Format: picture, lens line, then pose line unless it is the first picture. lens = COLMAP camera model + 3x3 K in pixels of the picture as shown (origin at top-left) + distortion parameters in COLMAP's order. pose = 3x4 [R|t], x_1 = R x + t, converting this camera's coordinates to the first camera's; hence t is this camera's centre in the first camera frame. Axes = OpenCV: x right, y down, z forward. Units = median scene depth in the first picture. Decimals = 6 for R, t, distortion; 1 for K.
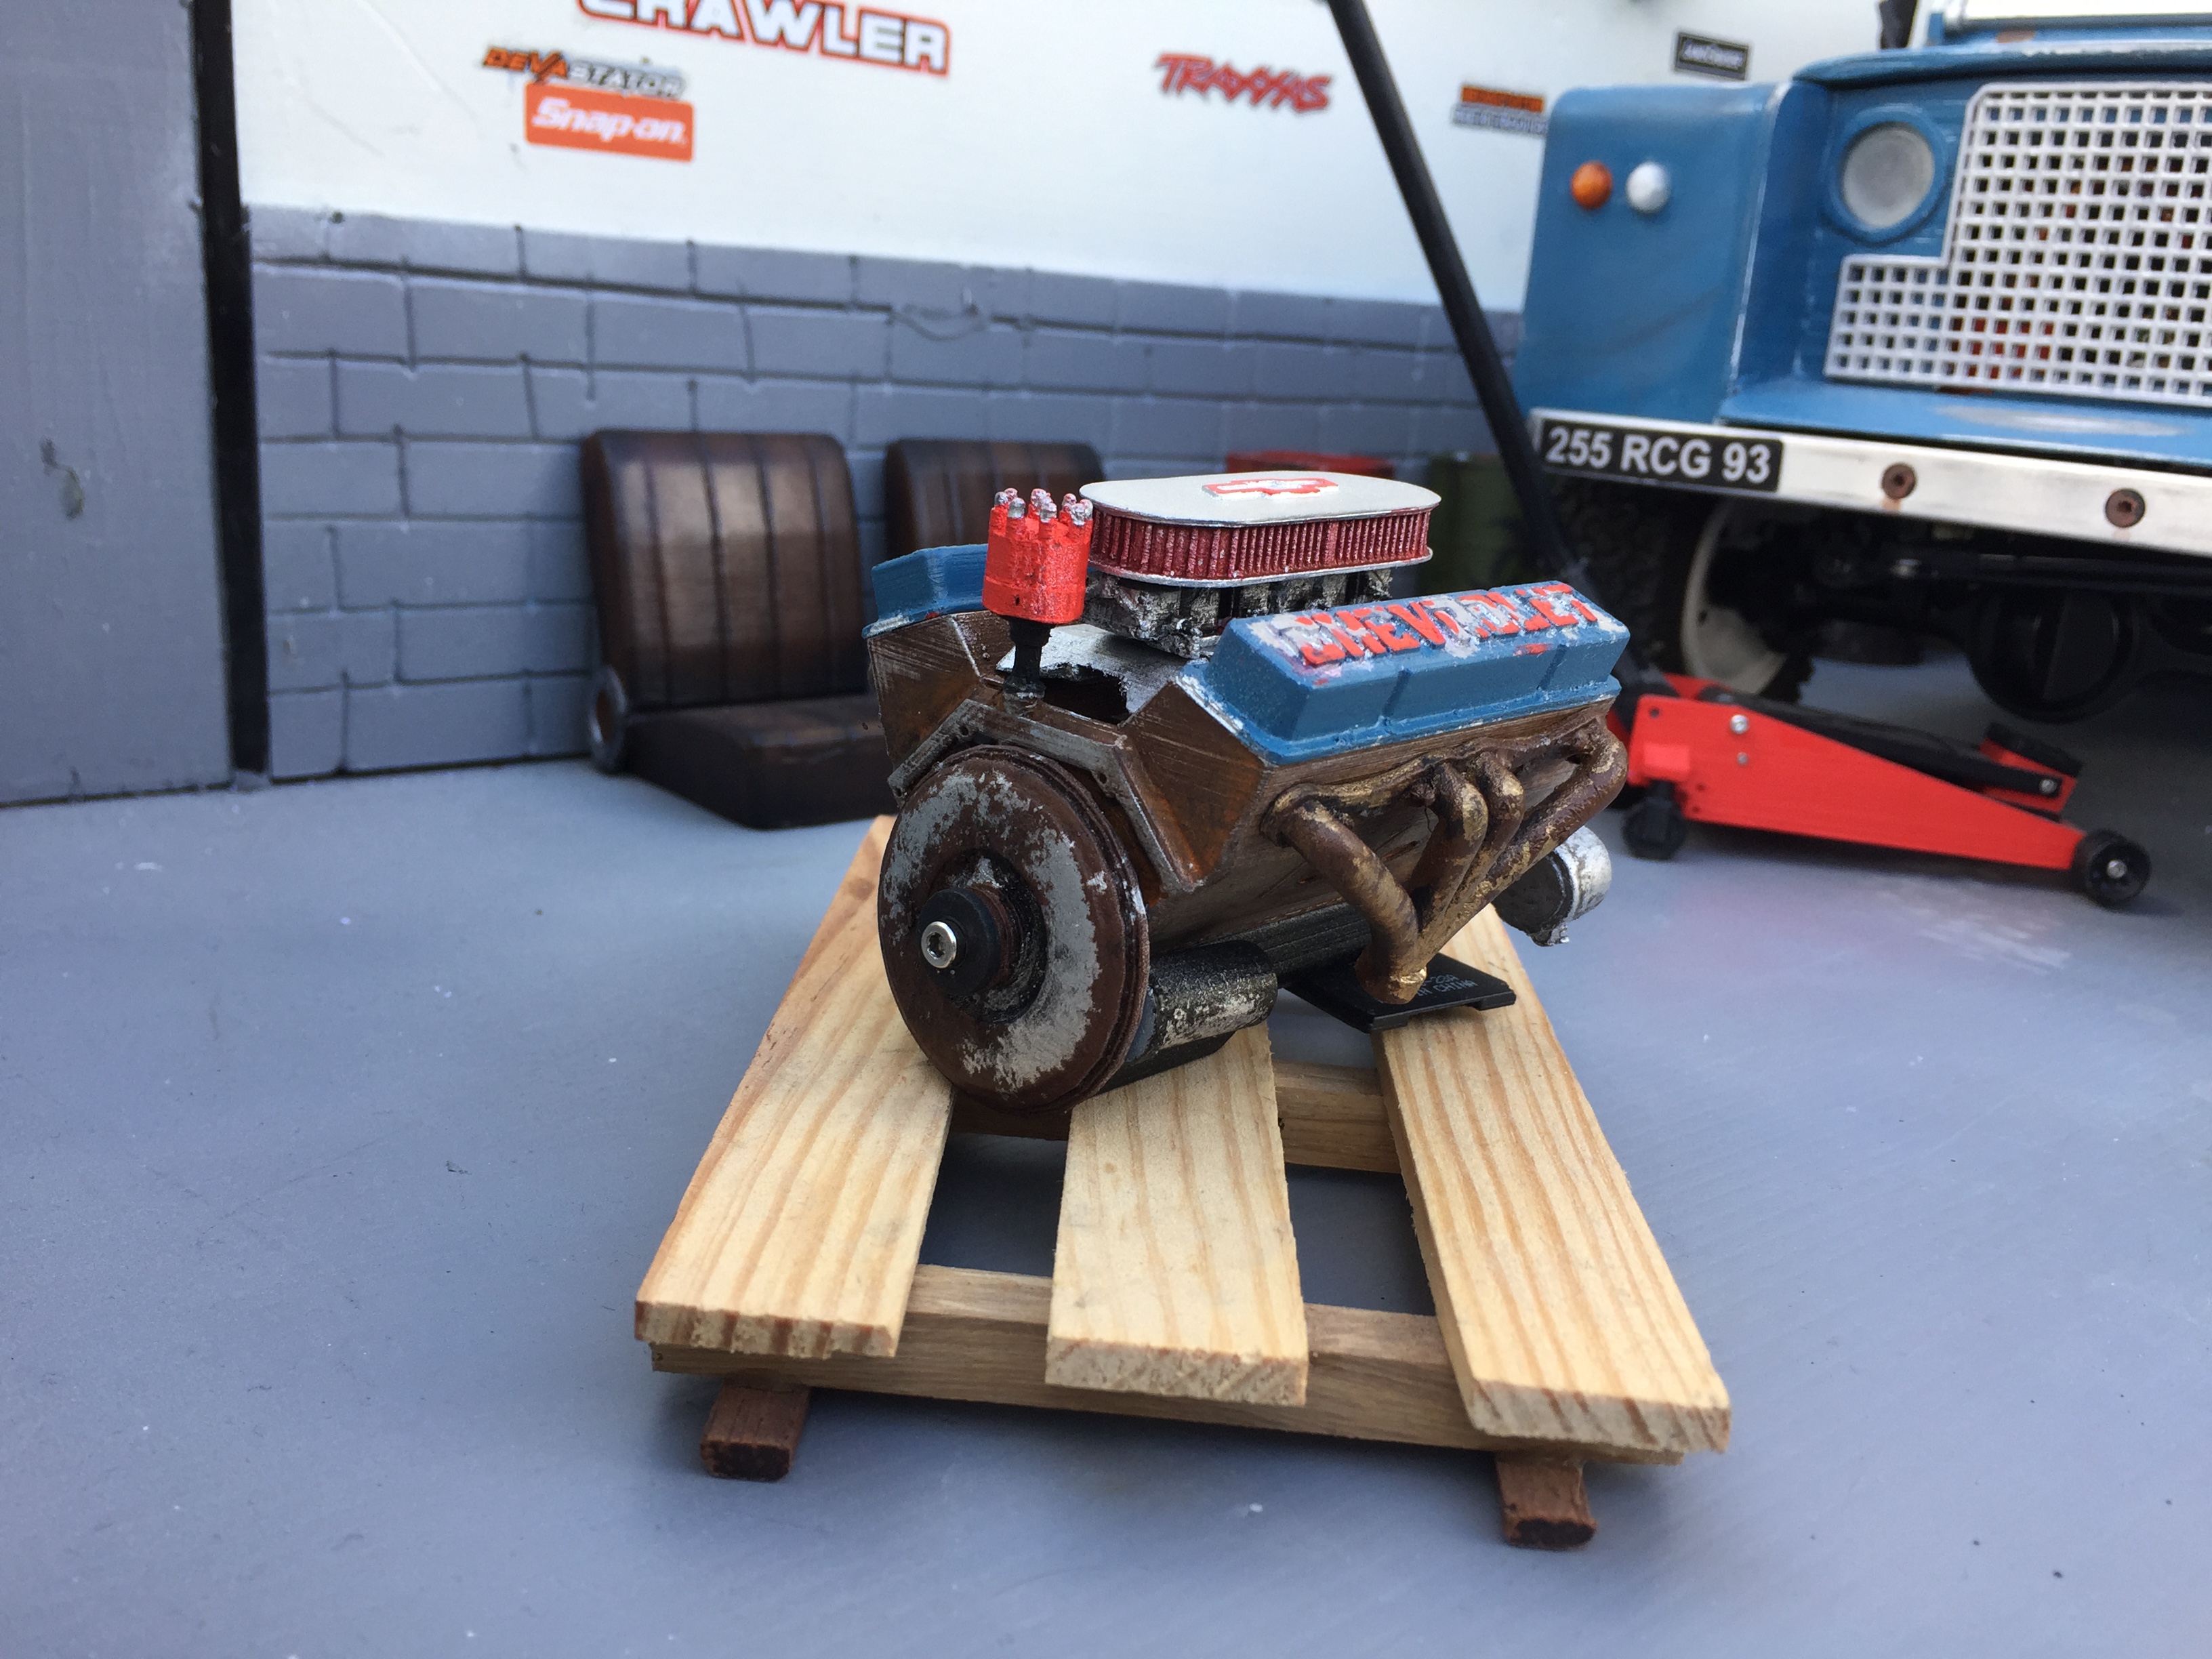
lens RADIAL K [[1892.6, 0, 1113.0], [0, 1892.6, 823.9], [0, 0, 1]] dist [0.080683, -0.157182]
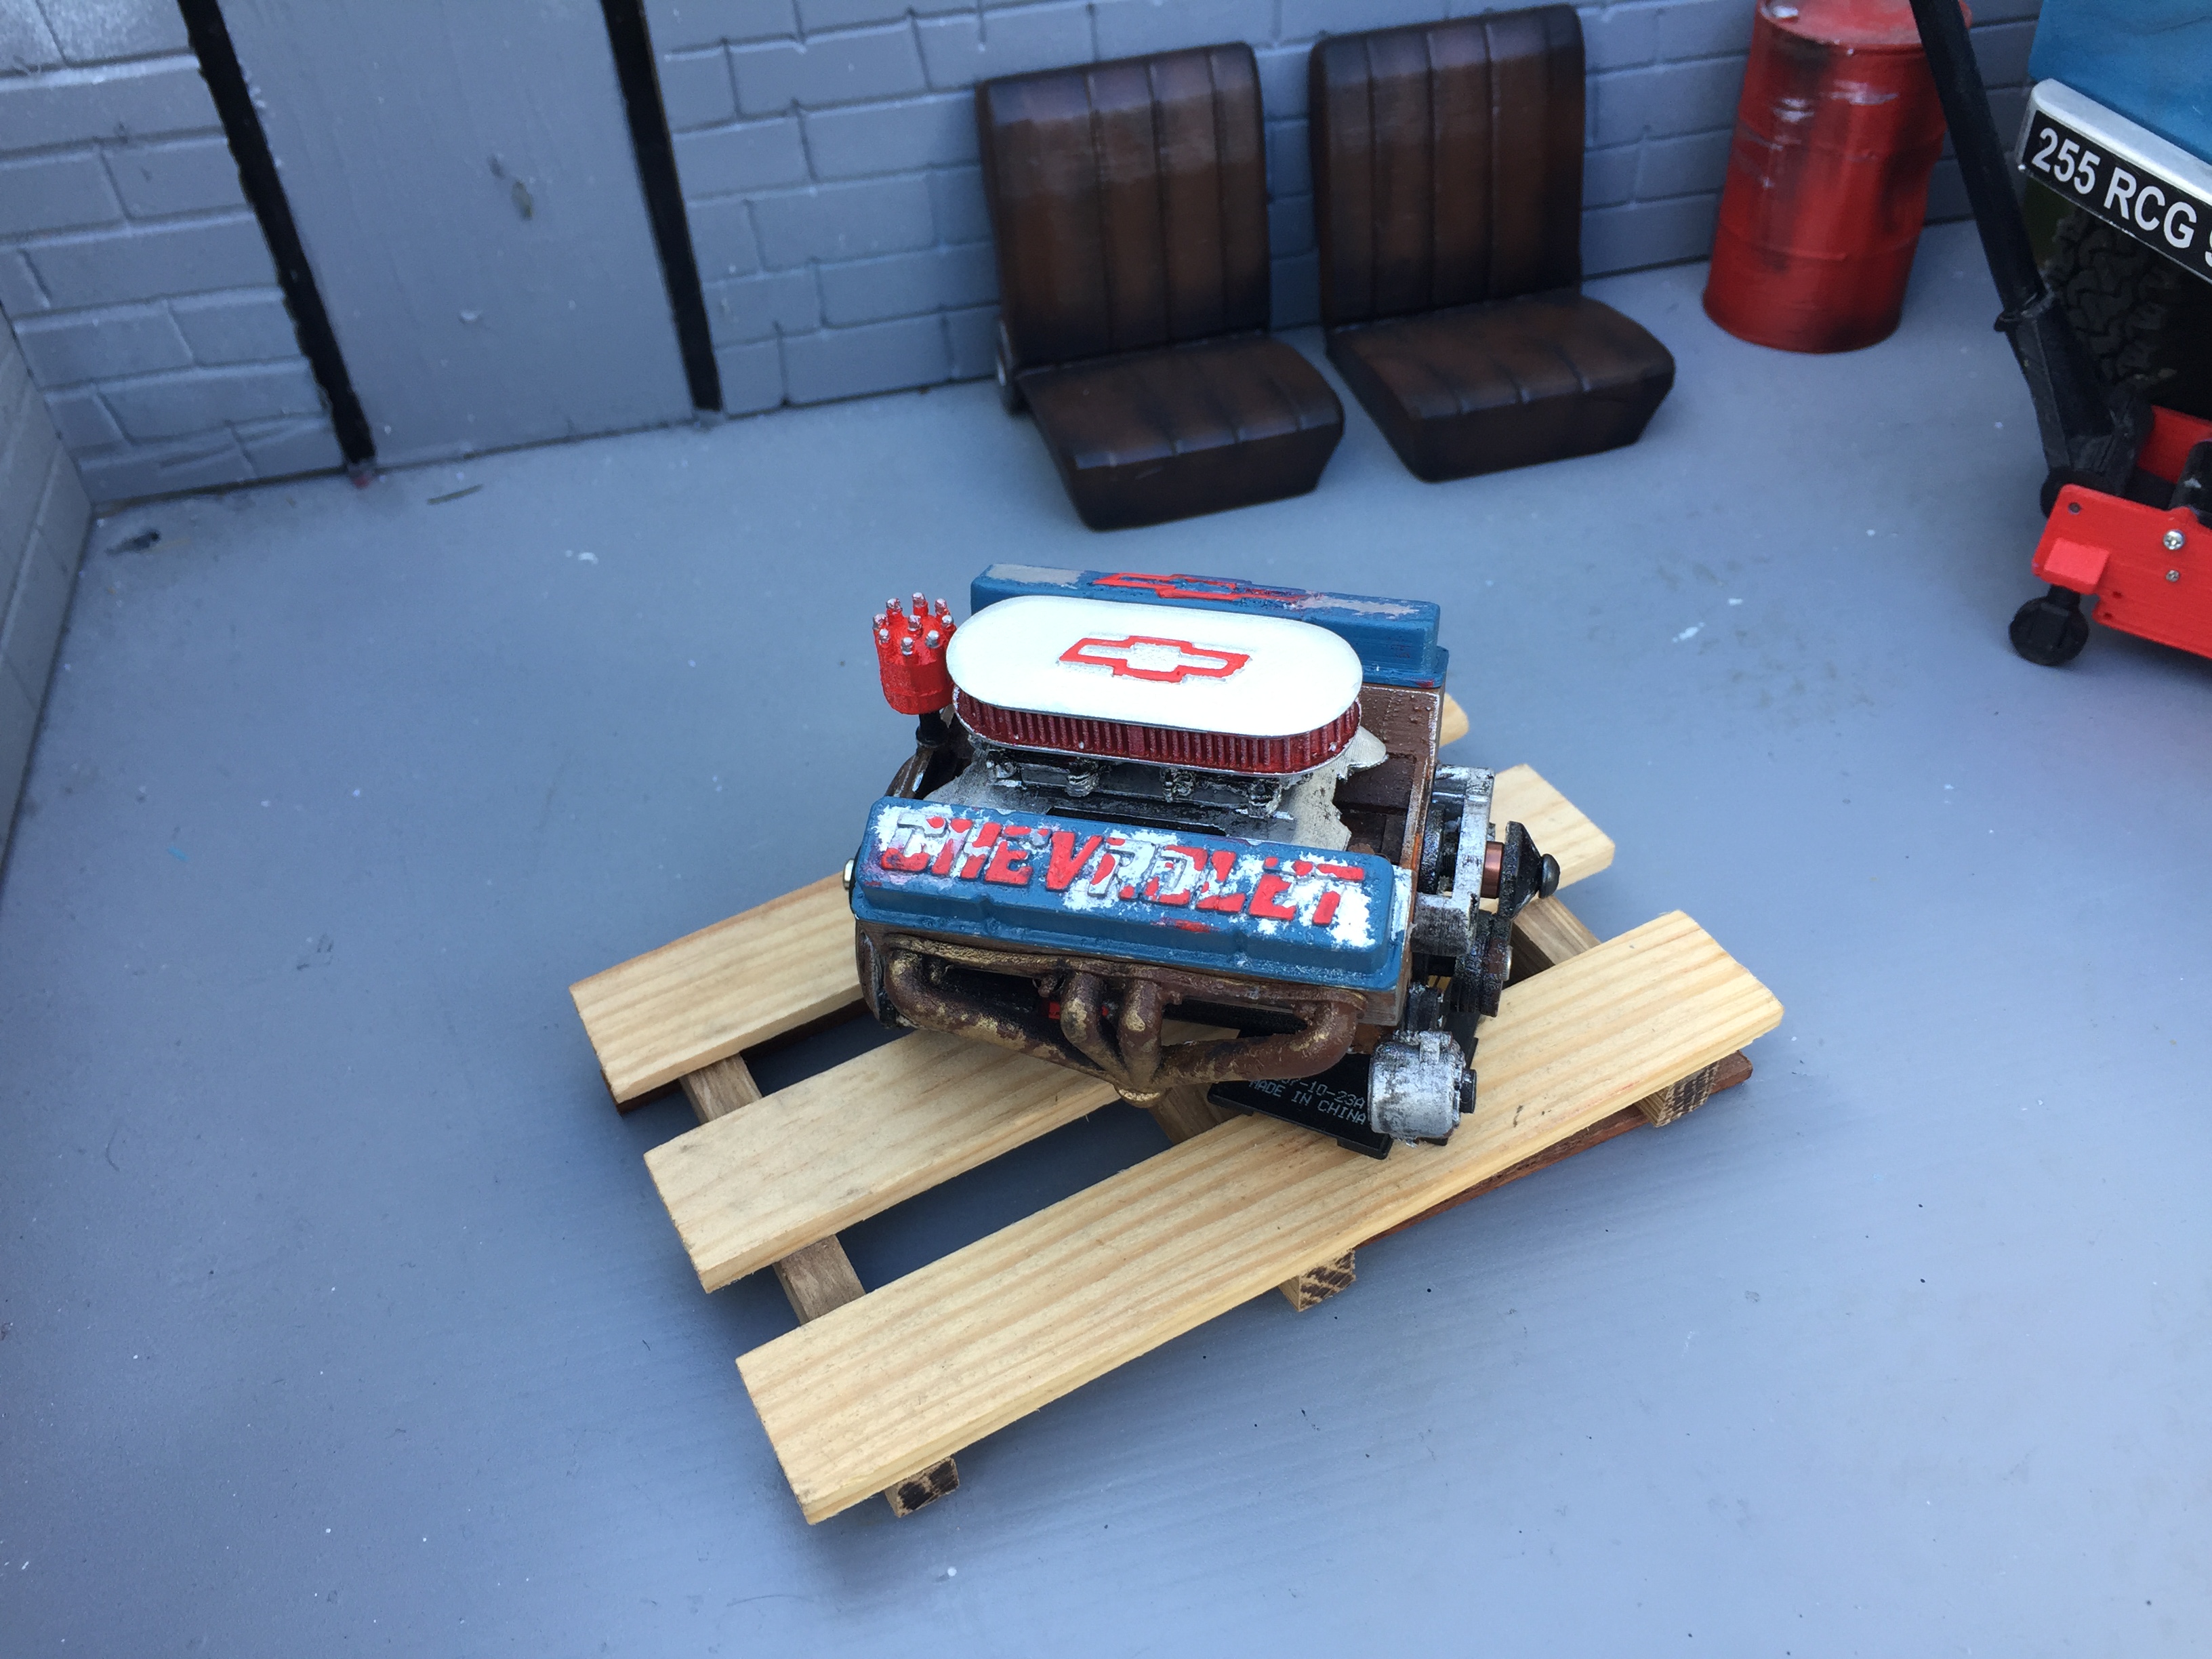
lens RADIAL K [[1892.6, 0, 1113.0], [0, 1892.6, 823.9], [0, 0, 1]] dist [0.080683, -0.157182]
pose [[0.902936, 0.203338, -0.378629, 0.247895], [-0.011368, 0.891987, 0.451919, -0.313205], [0.429624, -0.403749, 0.807719, 0.065428]]
